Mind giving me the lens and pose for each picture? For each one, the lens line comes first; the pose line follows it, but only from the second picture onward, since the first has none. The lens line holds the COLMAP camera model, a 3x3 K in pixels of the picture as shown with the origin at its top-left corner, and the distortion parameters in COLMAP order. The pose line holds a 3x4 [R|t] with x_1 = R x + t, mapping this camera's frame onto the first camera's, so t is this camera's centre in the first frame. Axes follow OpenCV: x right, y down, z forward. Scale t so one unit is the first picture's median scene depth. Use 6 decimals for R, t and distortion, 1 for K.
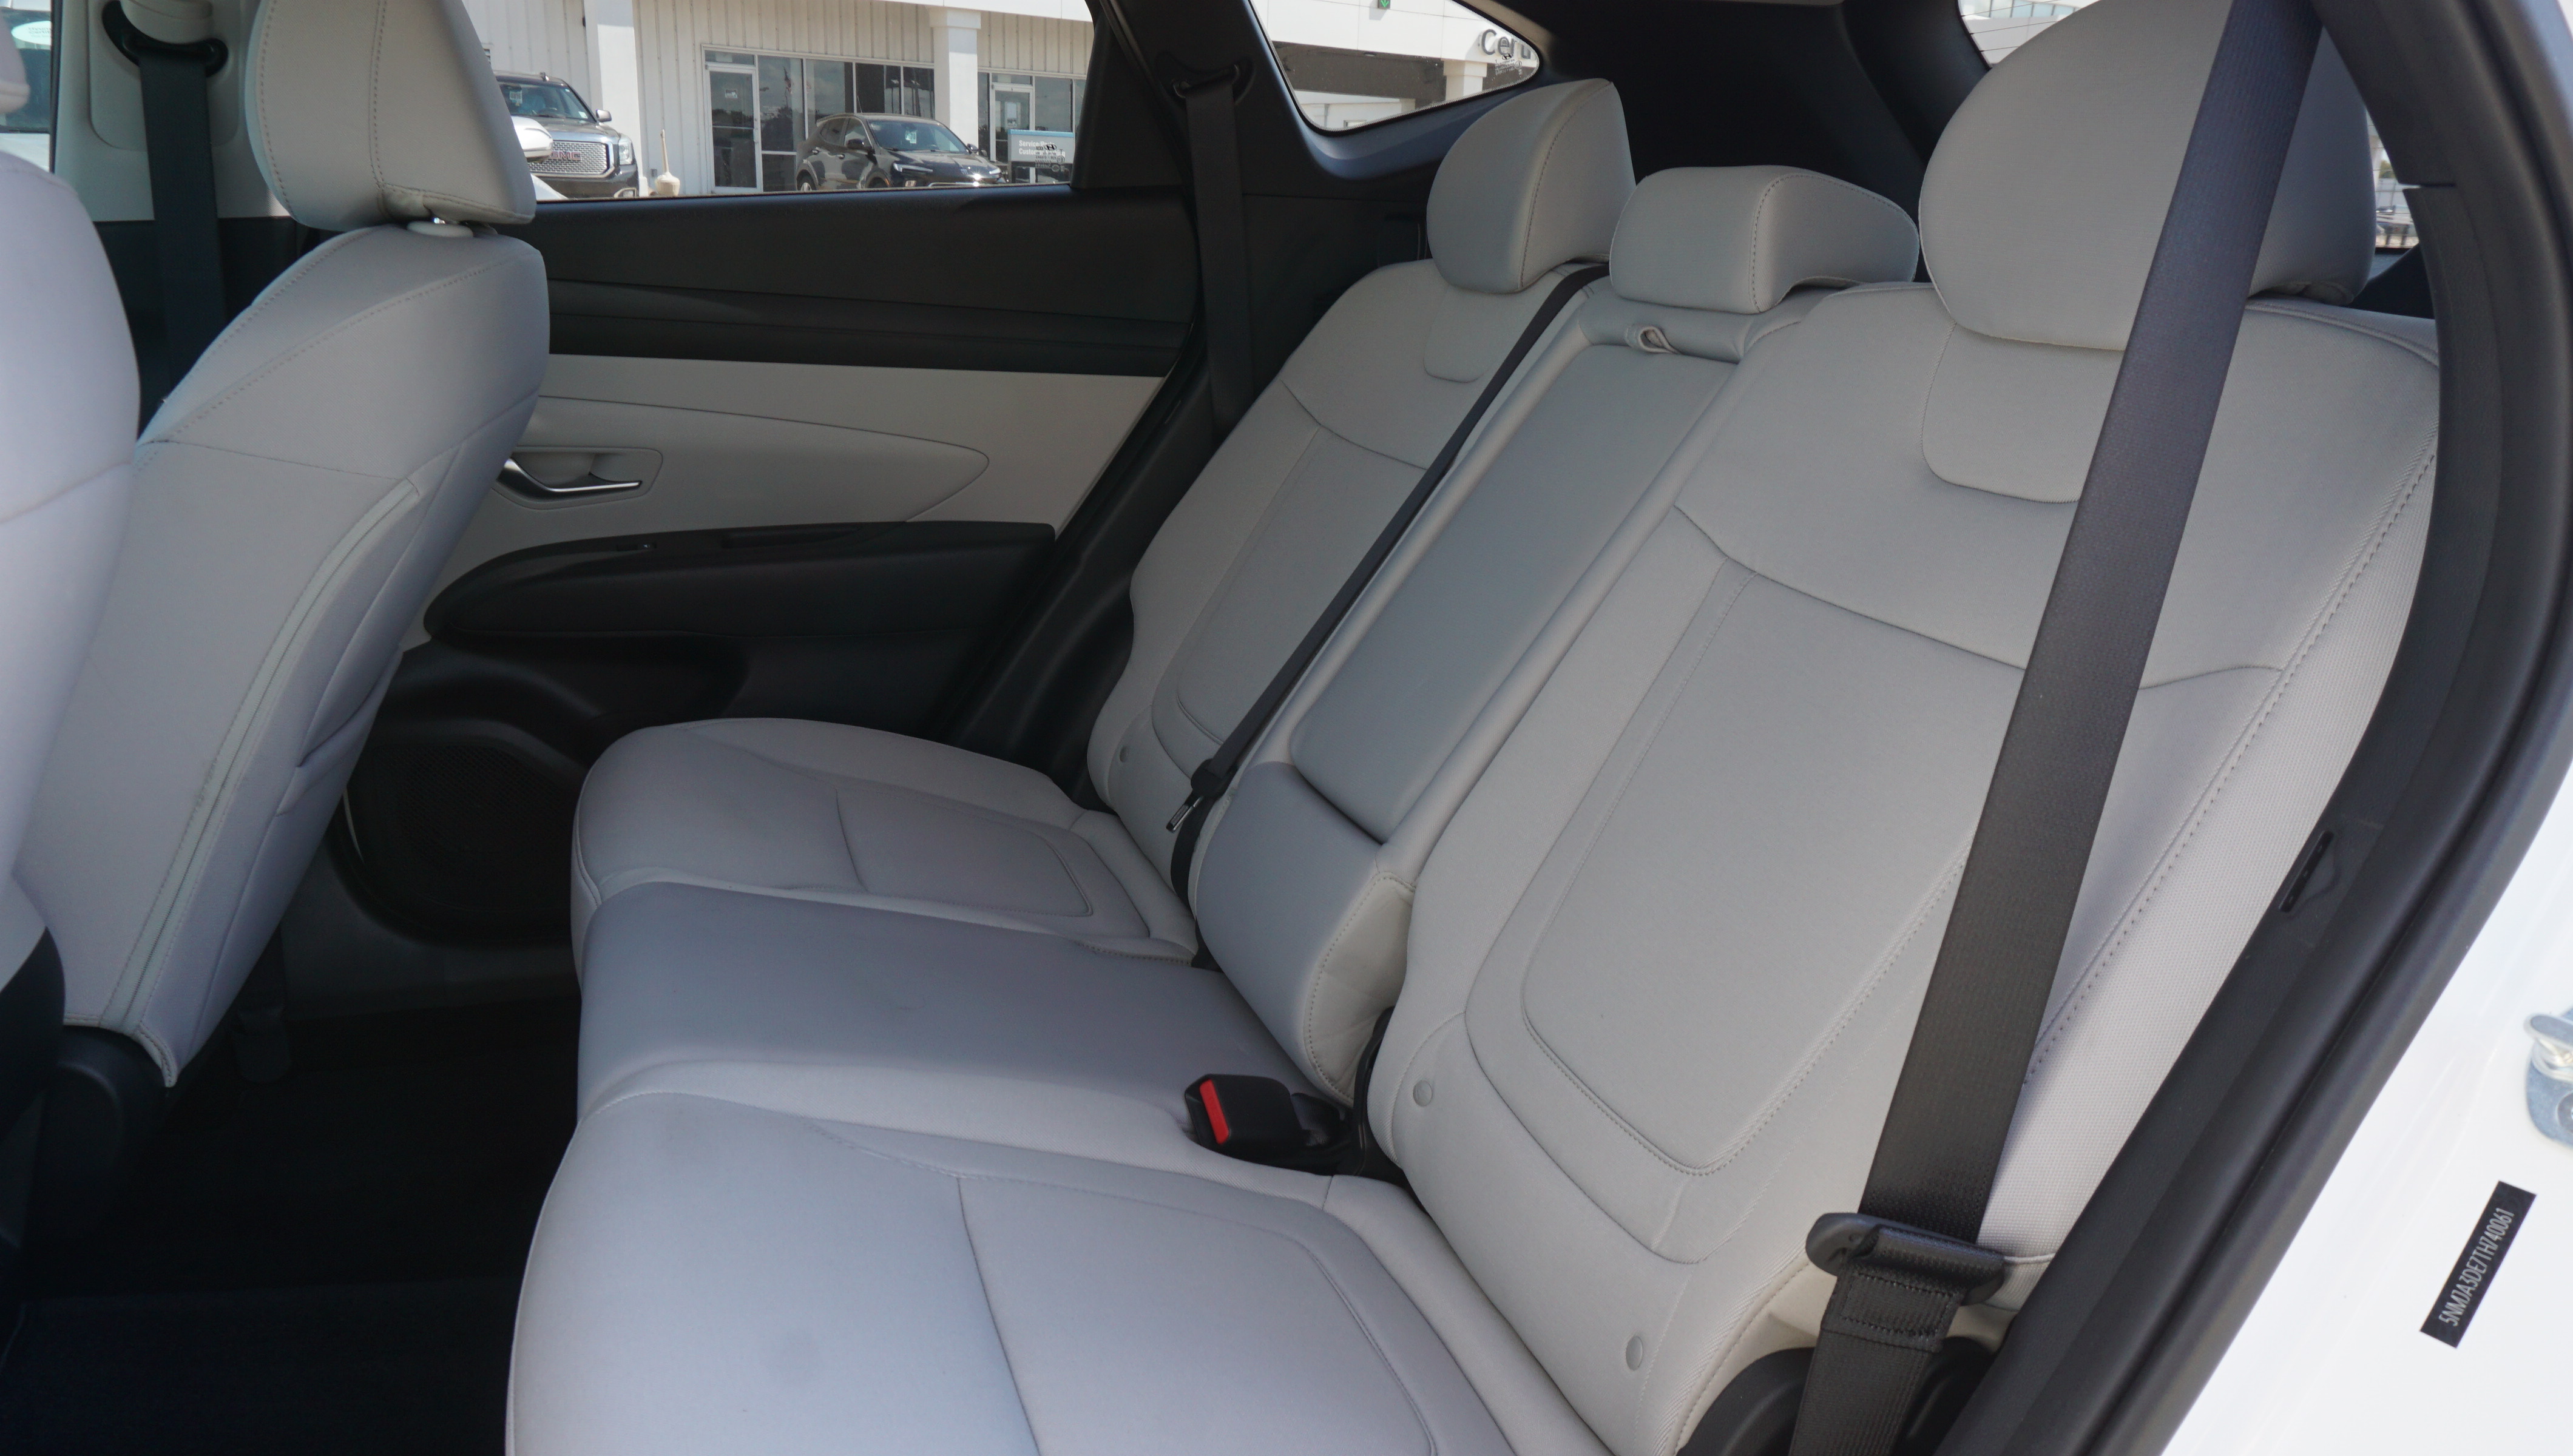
lens RADIAL K [[1729.2, 0, 1286.5], [0, 1729.2, 728.0], [0, 0, 1]] dist [-0.047453, 0.036970]
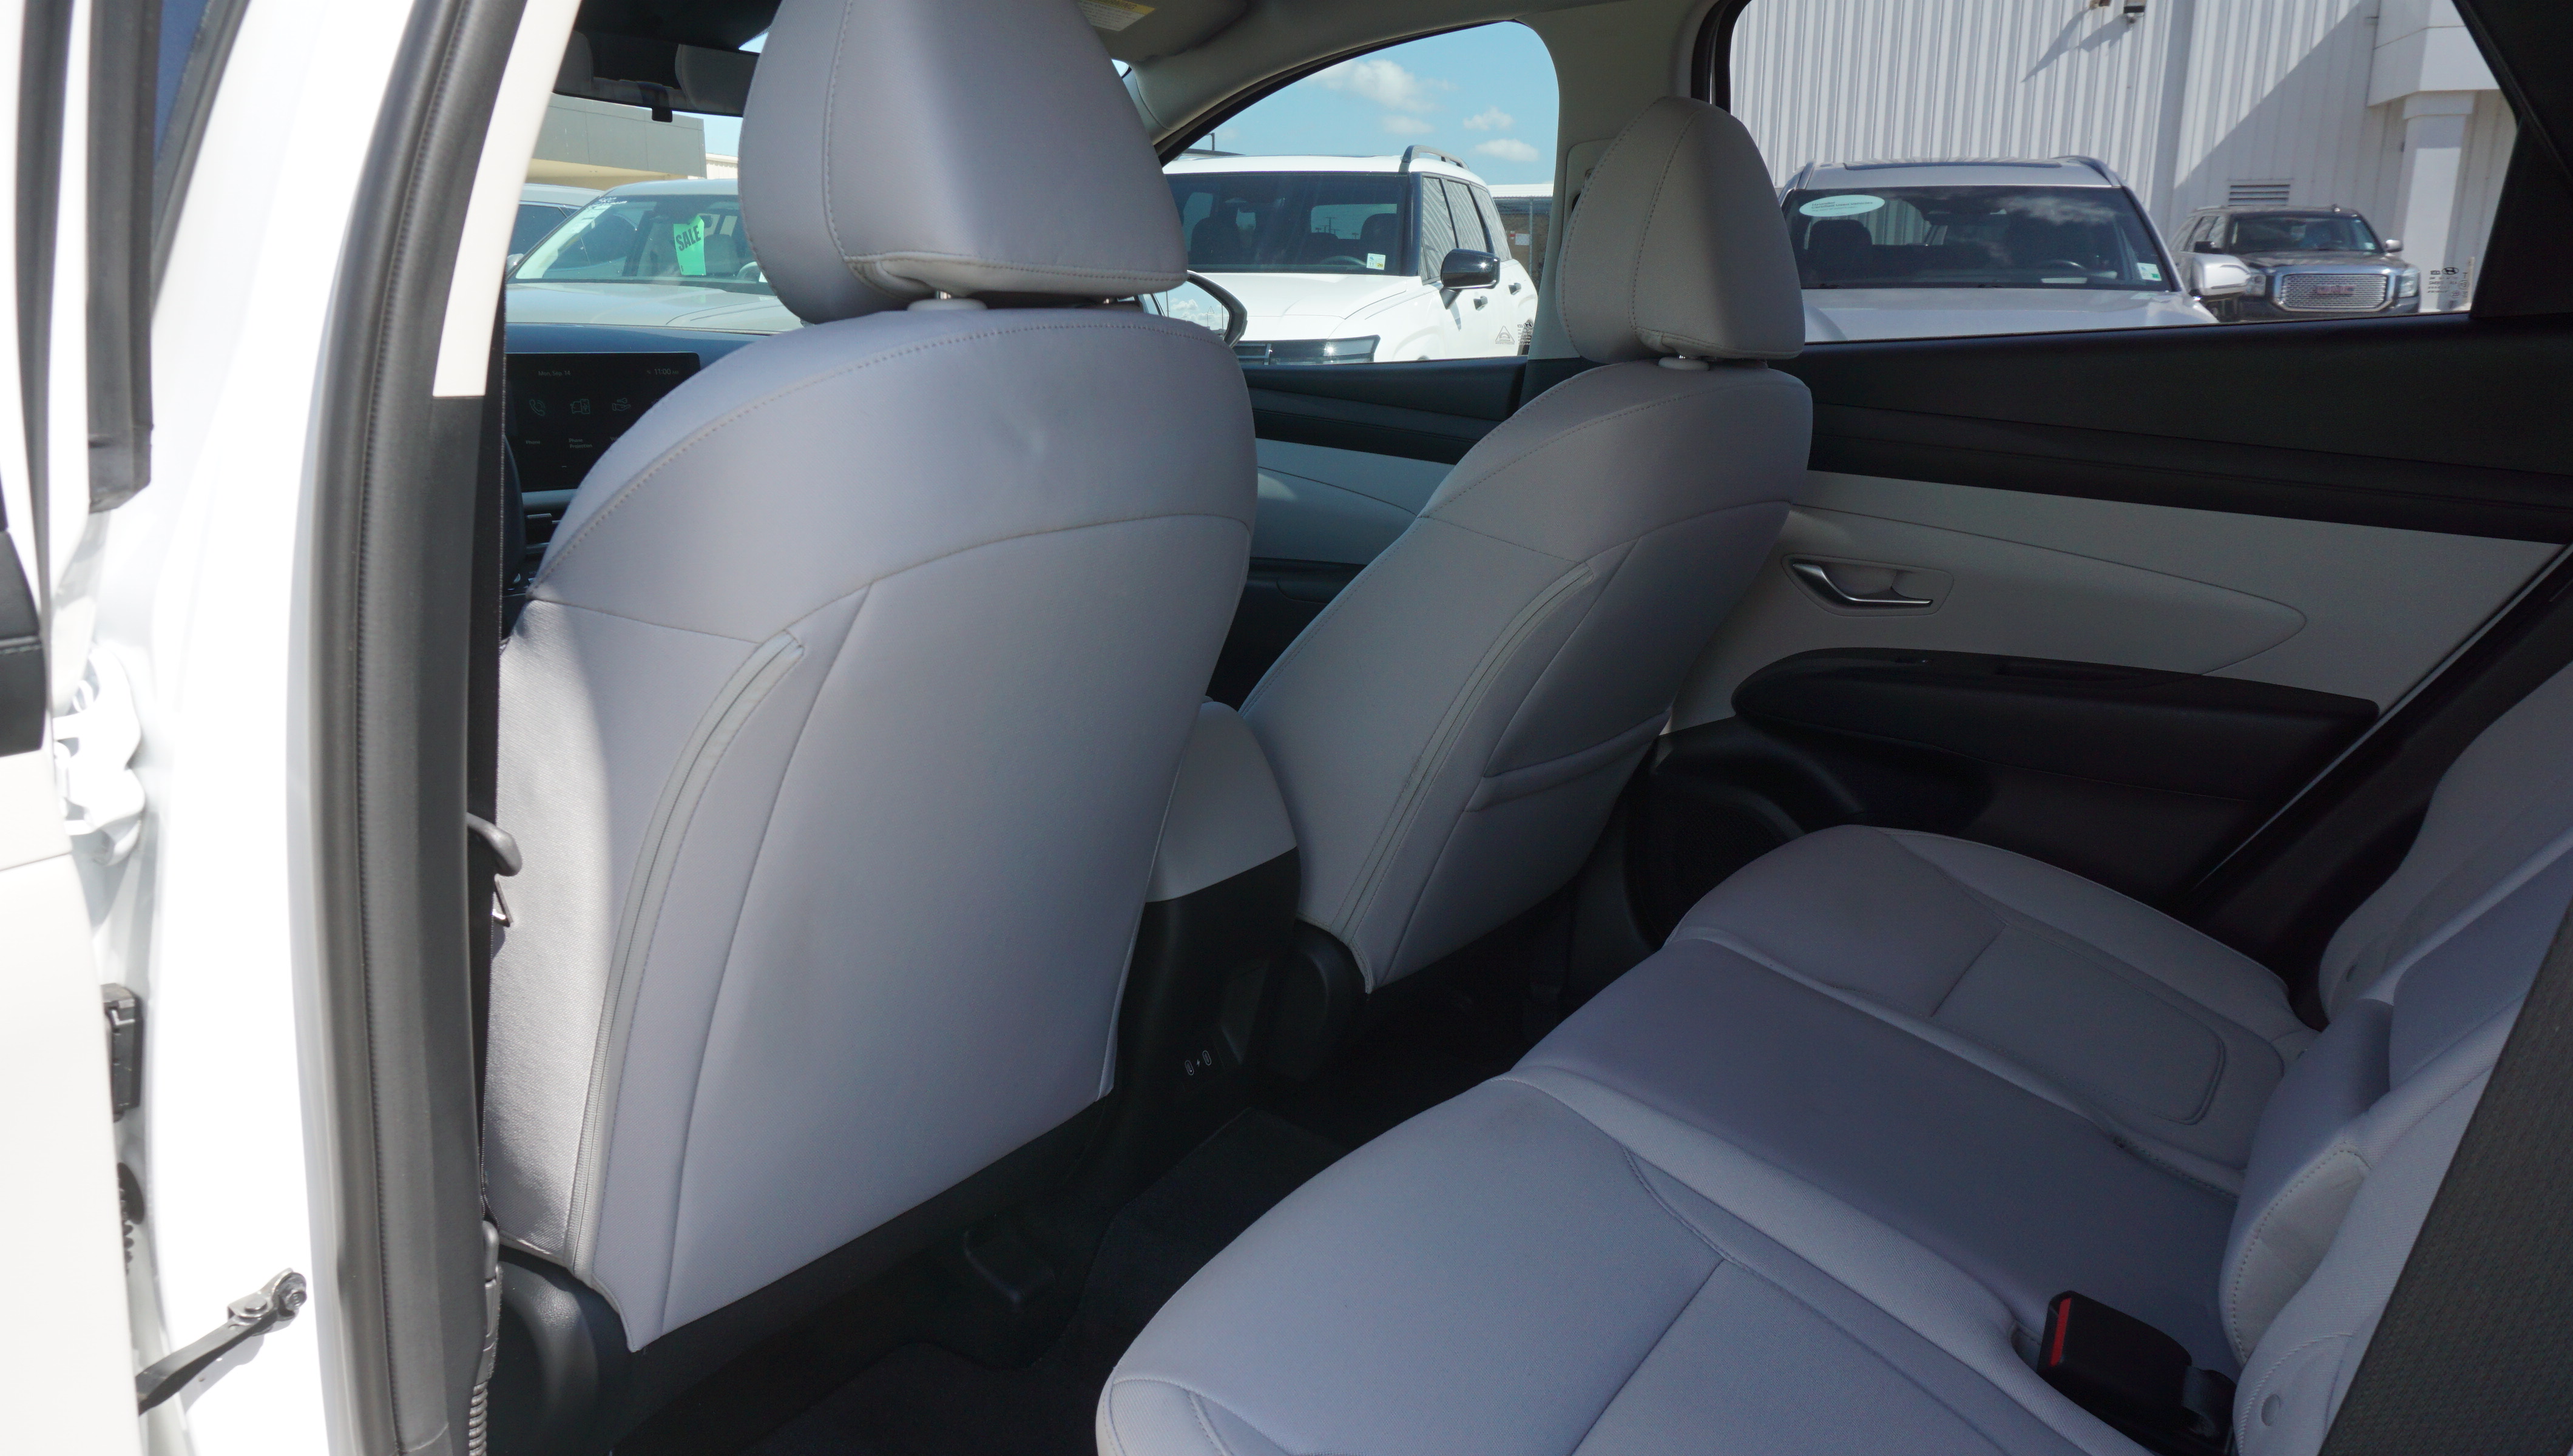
lens RADIAL K [[1729.2, 0, 1286.5], [0, 1729.2, 728.0], [0, 0, 1]] dist [-0.047453, 0.036970]
pose [[0.591496, 0.159424, -0.790390, 0.244053], [-0.218298, 0.975312, 0.033358, -0.016678], [0.776195, 0.152809, 0.611695, 0.063264]]
